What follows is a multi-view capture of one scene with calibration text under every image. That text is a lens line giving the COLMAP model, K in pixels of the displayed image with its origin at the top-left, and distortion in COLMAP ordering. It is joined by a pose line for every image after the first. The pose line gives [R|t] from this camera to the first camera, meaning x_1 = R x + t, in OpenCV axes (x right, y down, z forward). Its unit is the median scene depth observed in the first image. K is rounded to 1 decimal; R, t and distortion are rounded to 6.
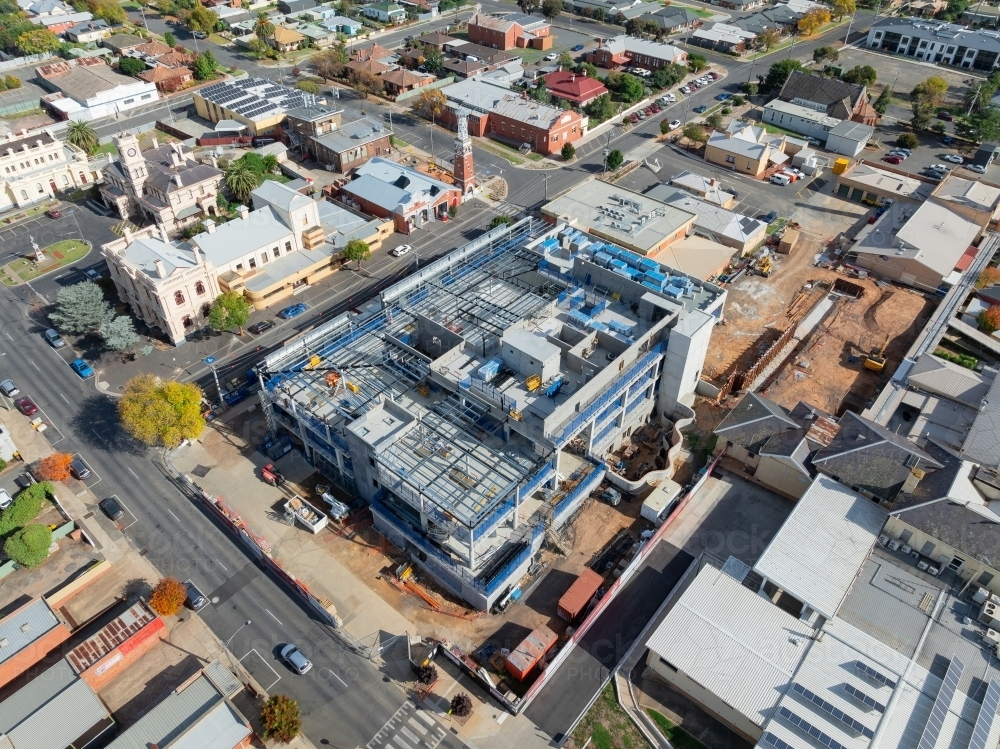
lens RADIAL K [[705.4, 0, 500.0], [0, 705.4, 374.5], [0, 0, 1]] dist [-0.043621, 0.007052]
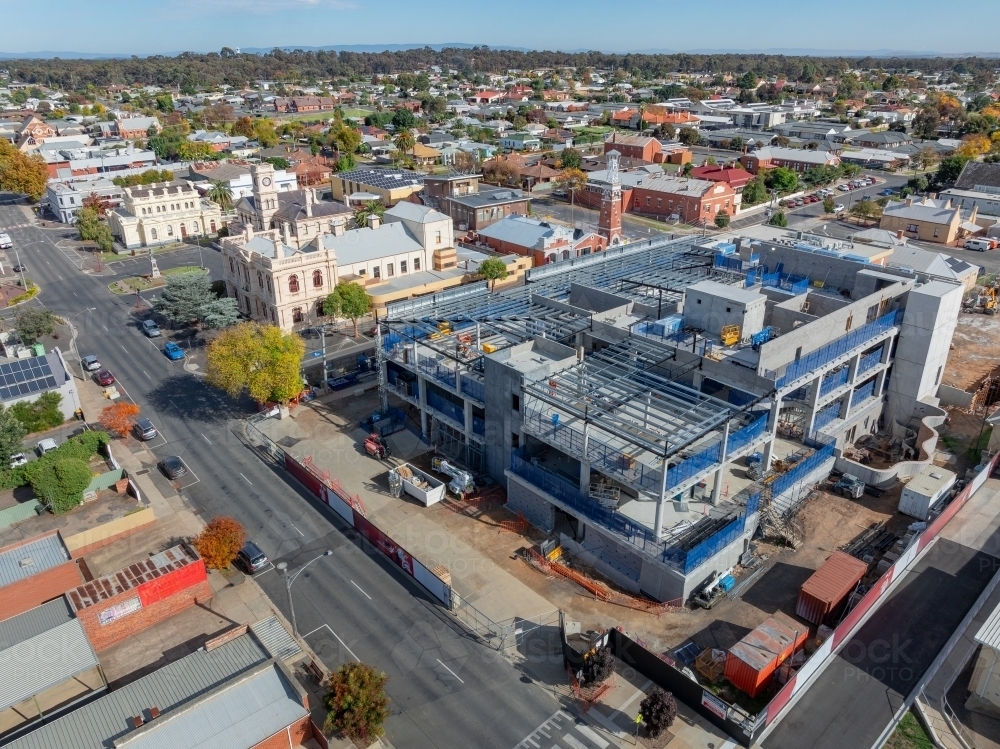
lens RADIAL K [[725.9, 0, 500.0], [0, 725.9, 374.5], [0, 0, 1]] dist [-0.041336, 0.005289]
pose [[0.989146, 0.044150, -0.140147, -0.086332], [-0.082463, 0.956222, -0.280785, 0.289086], [0.121615, 0.289294, 0.949483, 0.248750]]
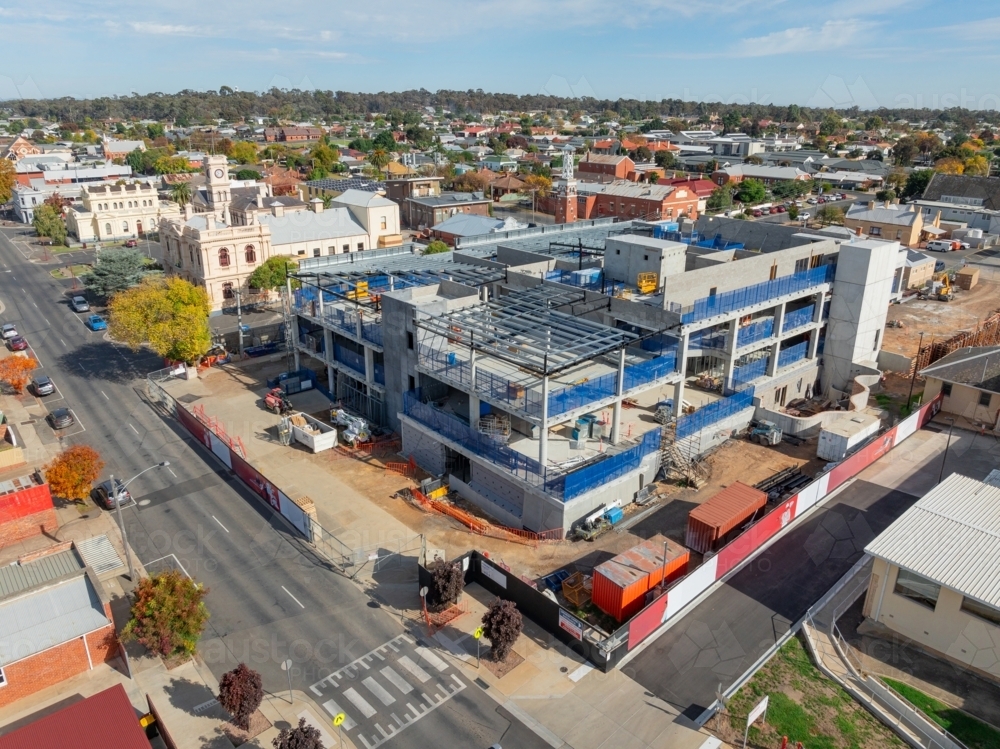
lens RADIAL K [[725.9, 0, 500.0], [0, 725.9, 374.5], [0, 0, 1]] dist [-0.041336, 0.005289]
pose [[0.988920, 0.048740, -0.140222, 0.006935], [-0.094438, 0.935339, -0.340915, 0.363315], [0.114539, 0.350380, 0.929578, 0.332551]]
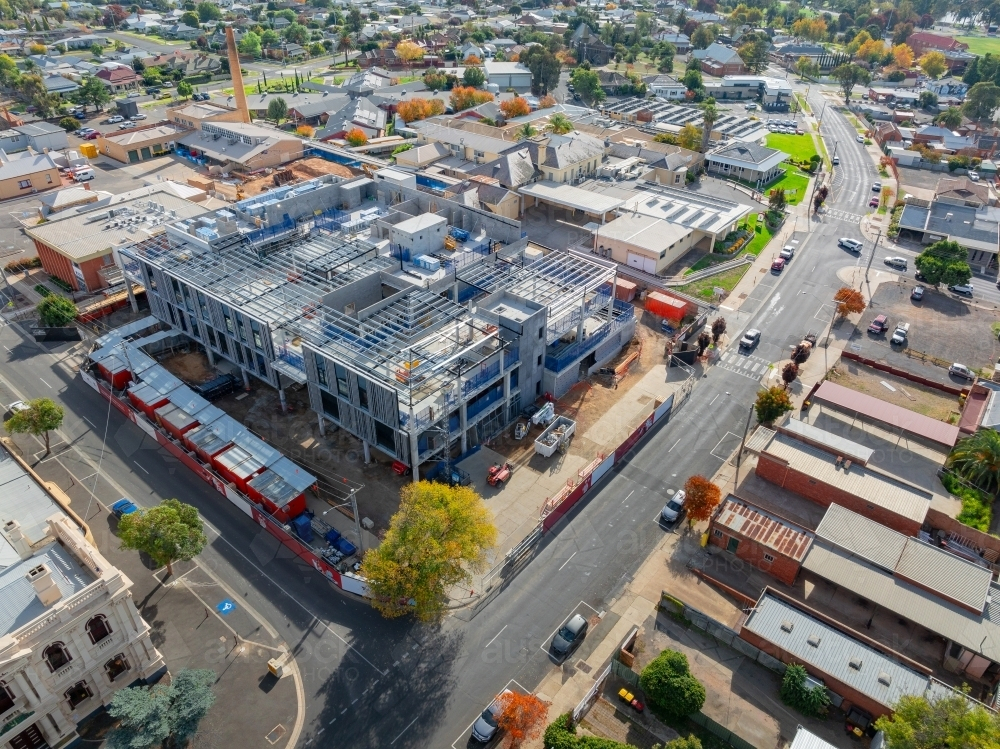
lens RADIAL K [[705.4, 0, 500.0], [0, 705.4, 374.5], [0, 0, 1]] dist [-0.043621, 0.007052]
pose [[-0.040521, -0.559868, 0.827591, -0.965329], [0.637846, 0.623050, 0.452726, -0.304838], [-0.769097, 0.546220, 0.331863, 0.692901]]
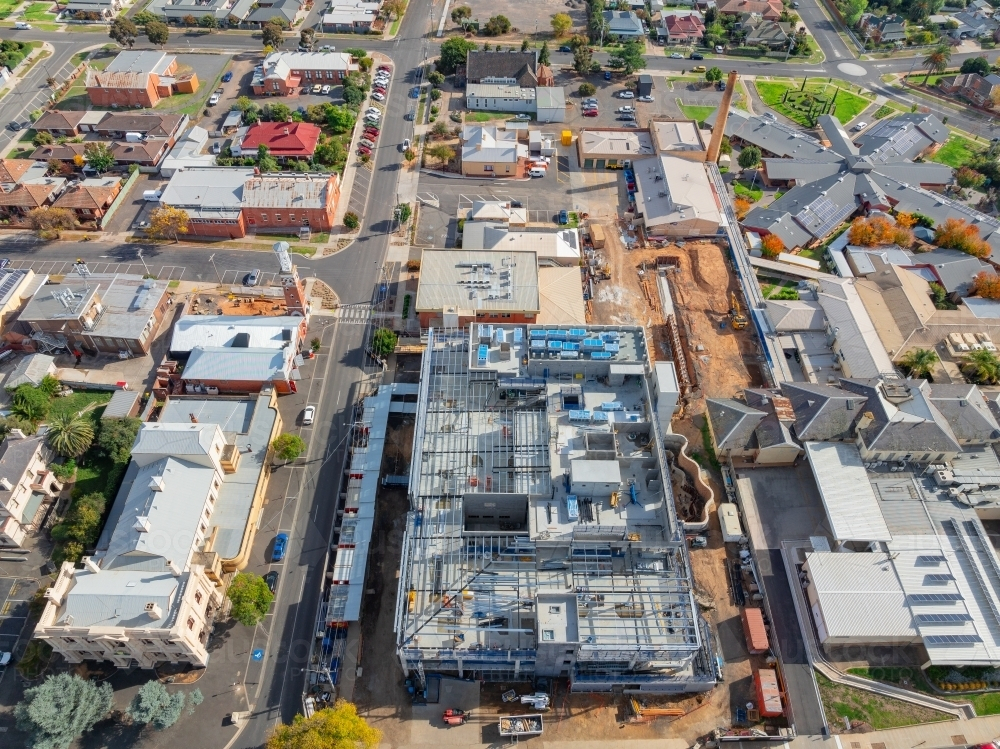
lens RADIAL K [[705.4, 0, 500.0], [0, 705.4, 374.5], [0, 0, 1]] dist [-0.043621, 0.007052]
pose [[0.758135, -0.488611, 0.431846, -0.485635], [0.417011, 0.872402, 0.254985, -0.533129], [-0.501331, -0.013229, 0.865154, 0.110166]]
